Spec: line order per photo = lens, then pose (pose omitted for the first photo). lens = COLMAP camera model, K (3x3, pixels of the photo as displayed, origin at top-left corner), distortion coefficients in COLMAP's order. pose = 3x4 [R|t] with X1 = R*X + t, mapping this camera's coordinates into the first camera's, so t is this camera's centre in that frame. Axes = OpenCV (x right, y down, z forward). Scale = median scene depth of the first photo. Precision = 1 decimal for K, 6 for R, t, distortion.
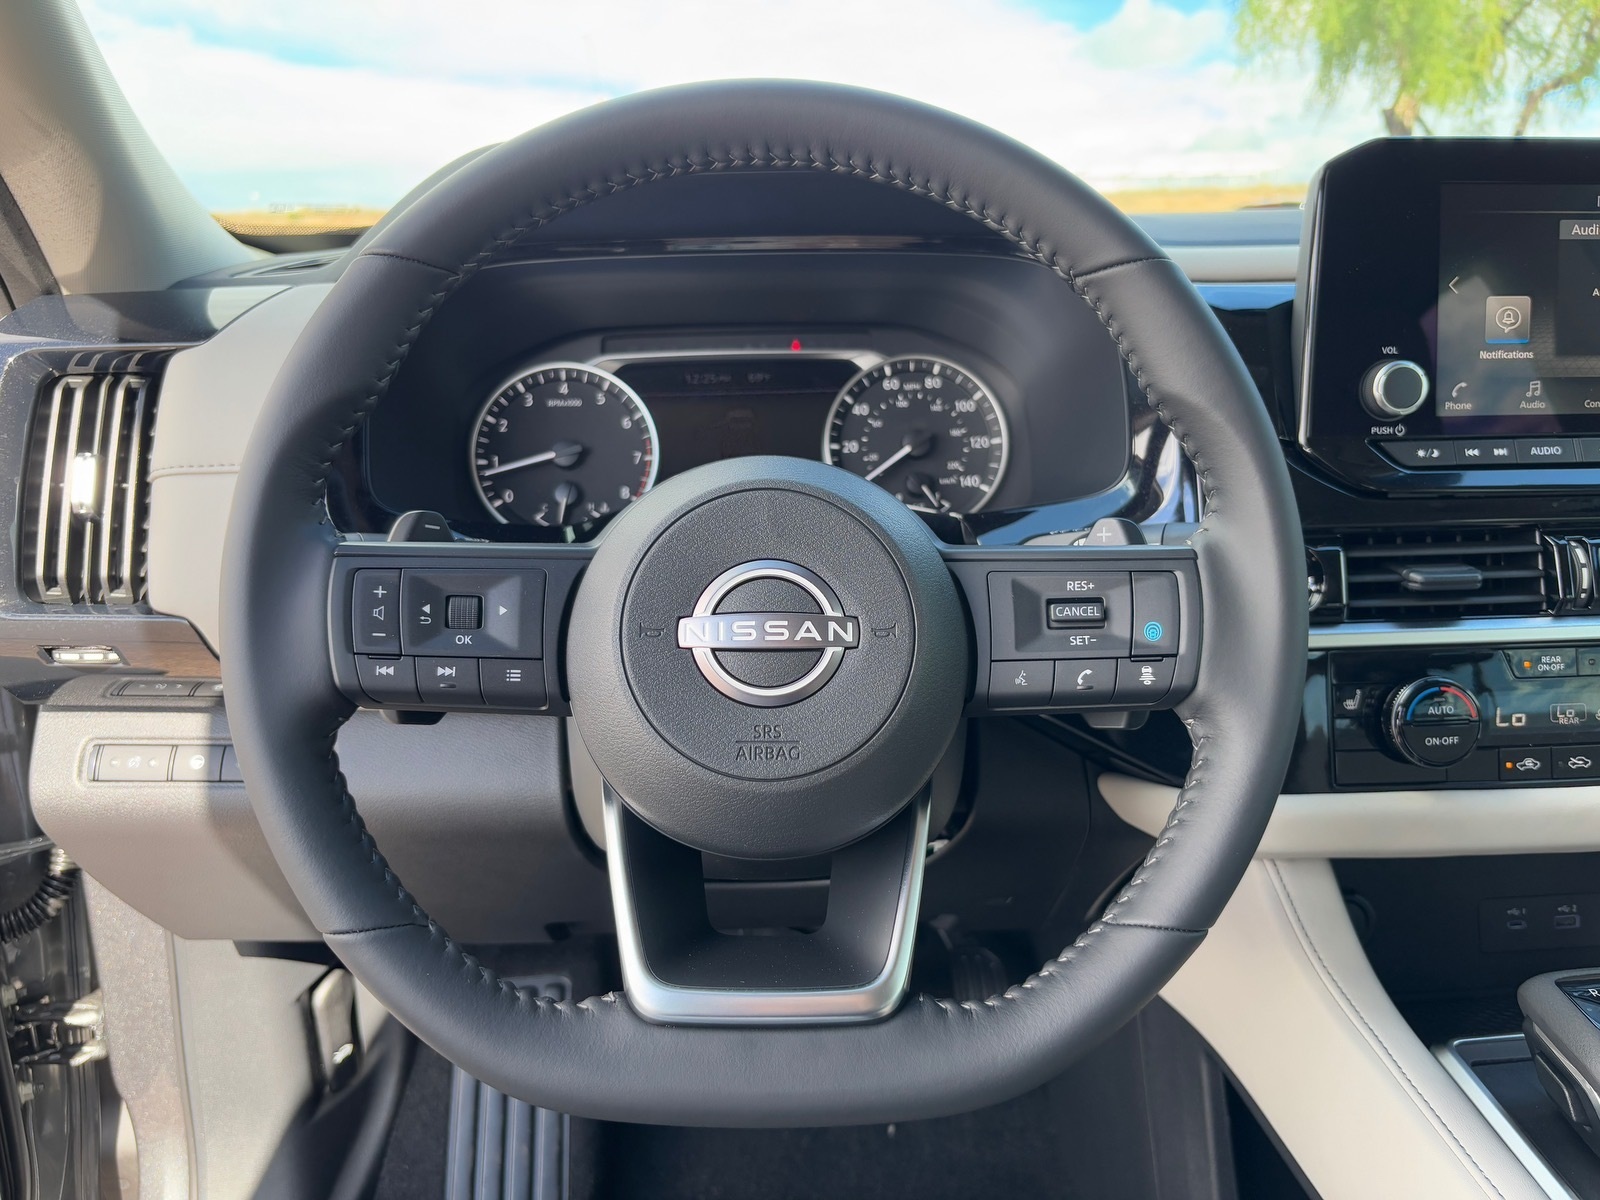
lens RADIAL K [[1219.5, 0, 789.4], [0, 1219.5, 607.7], [0, 0, 1]] dist [0.029127, -0.041689]
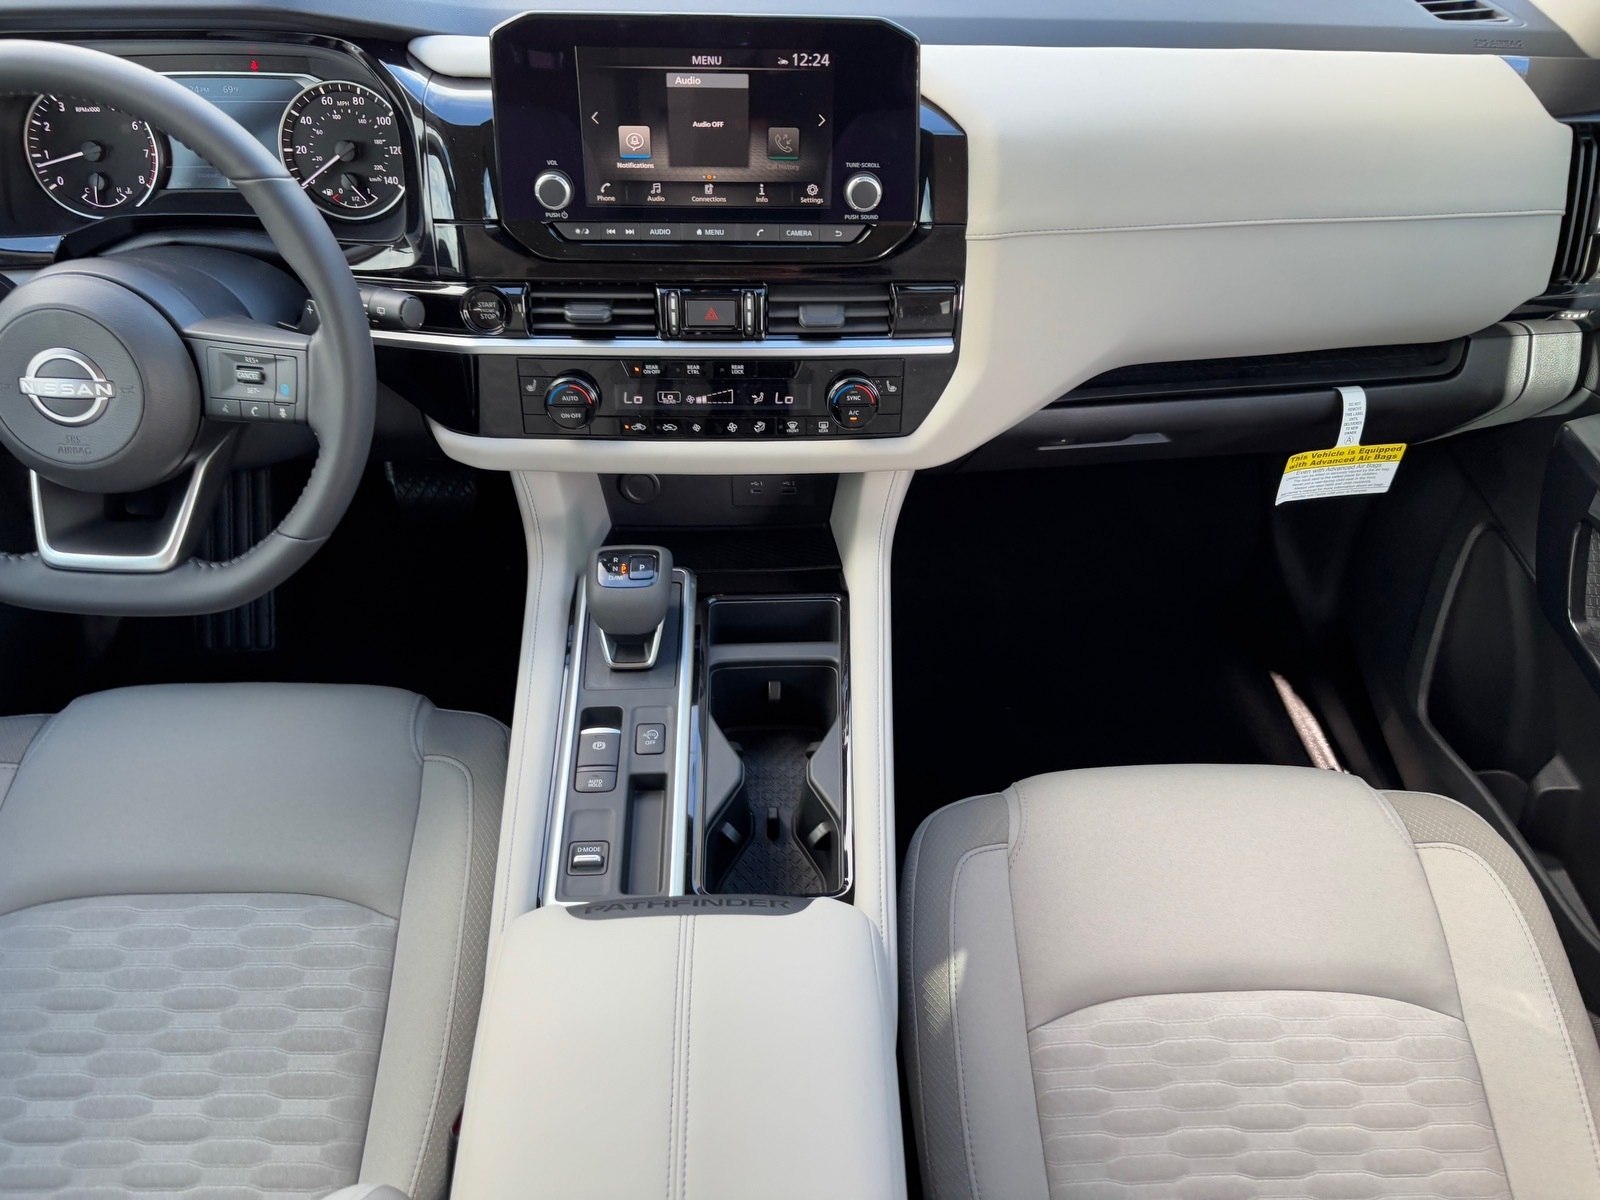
lens RADIAL K [[1219.5, 0, 806.4], [0, 1219.5, 612.0], [0, 0, 1]] dist [0.029127, -0.041689]
pose [[0.999097, 0.041223, 0.010309, 0.736572], [-0.041276, 0.883826, 0.465991, -0.397062], [0.010098, -0.465996, 0.884729, -0.555998]]
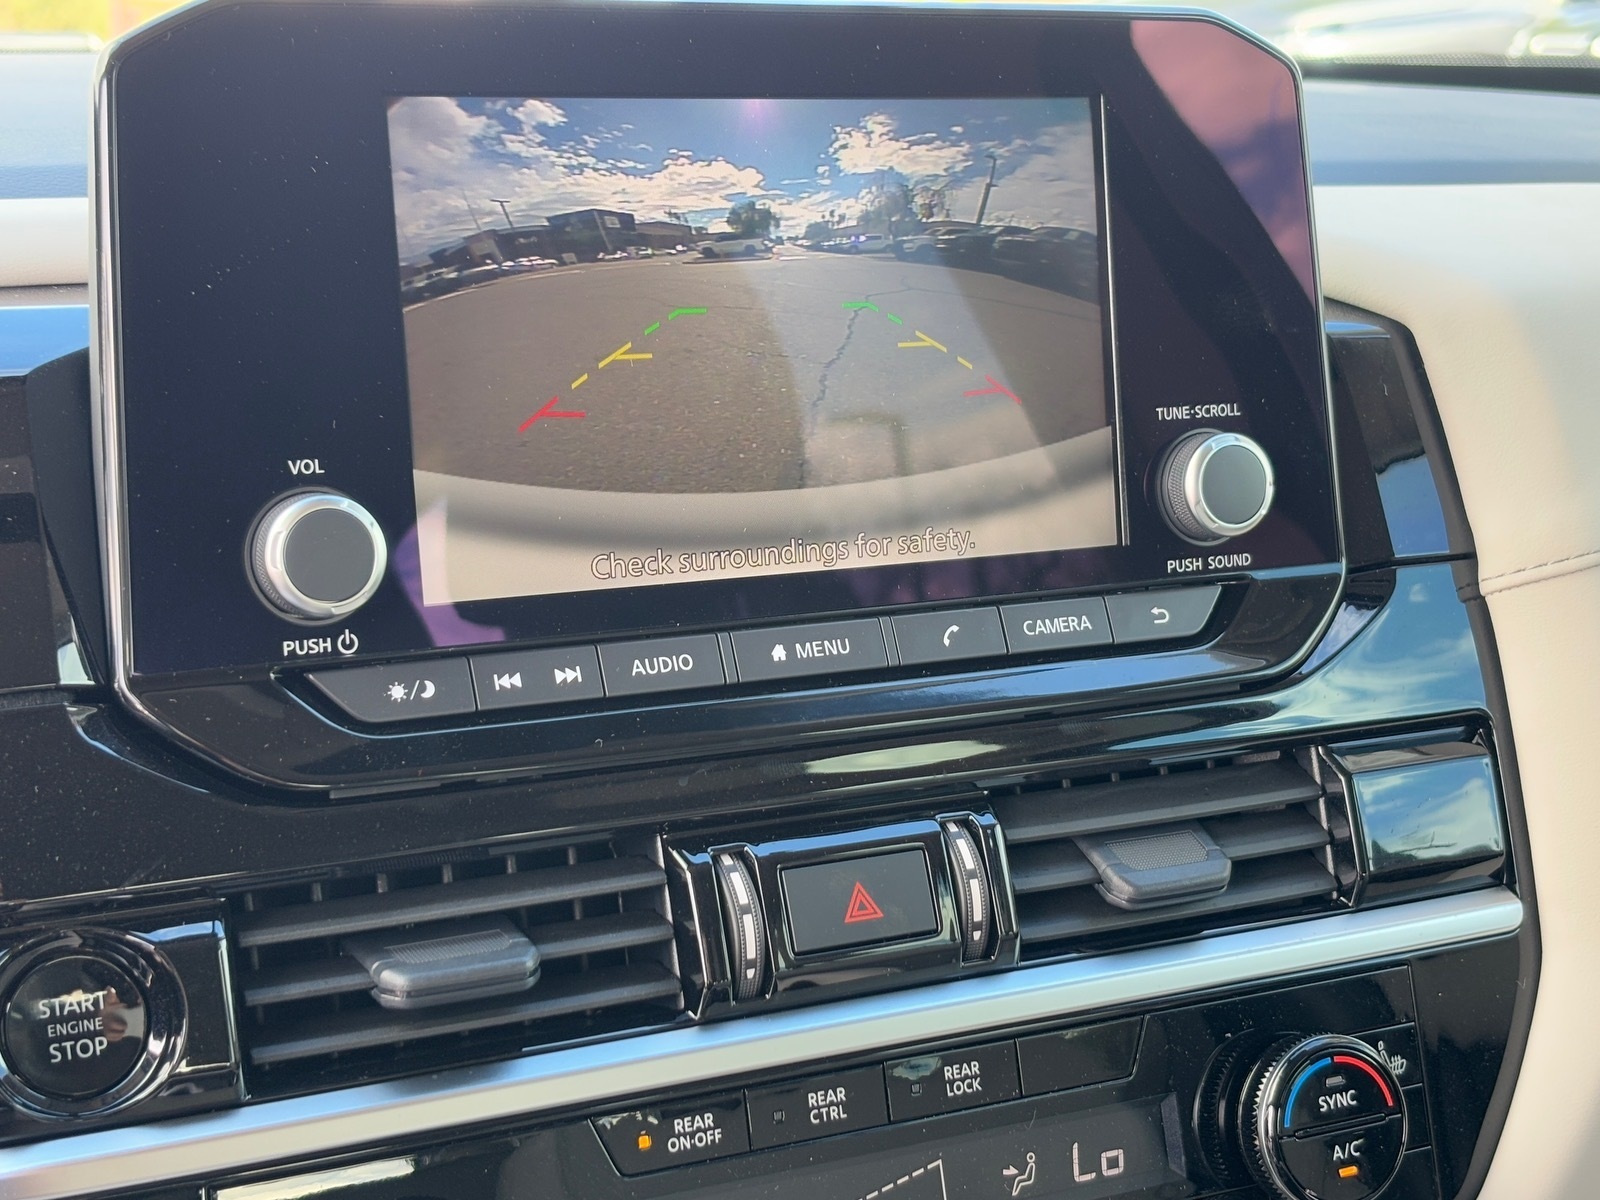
lens RADIAL K [[2592.2, 0, 767.9], [0, 2592.2, 645.2], [0, 0, 1]] dist [0.089109, 0.000000]
pose [[0.921936, -0.067251, 0.381459, 0.253646], [0.083935, 0.996099, -0.027249, -0.096103], [-0.378139, 0.057140, 0.923984, 0.065264]]
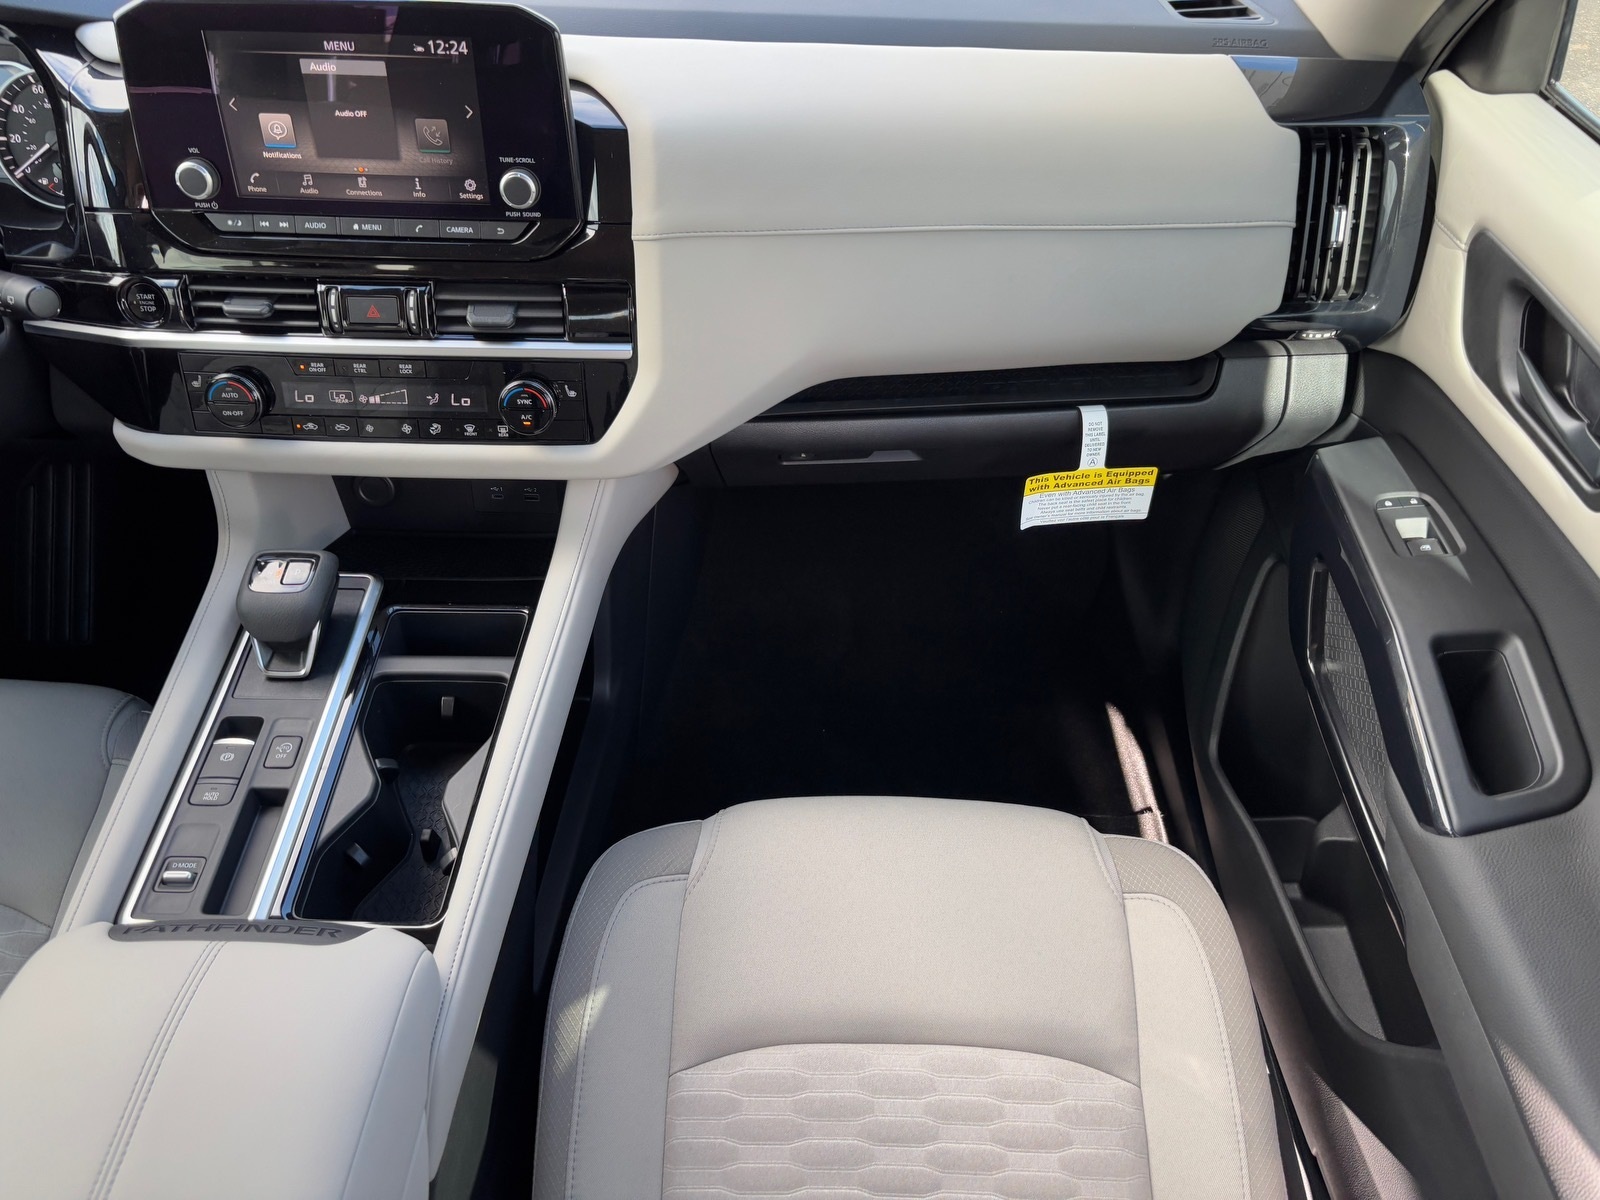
lens RADIAL K [[1219.5, 0, 811.3], [0, 1219.5, 612.2], [0, 0, 1]] dist [0.029127, -0.041689]
pose [[0.996564, 0.074602, -0.035976, 1.200312], [-0.049695, 0.886082, 0.460856, -0.393619], [0.066259, -0.457485, 0.886745, -0.471027]]
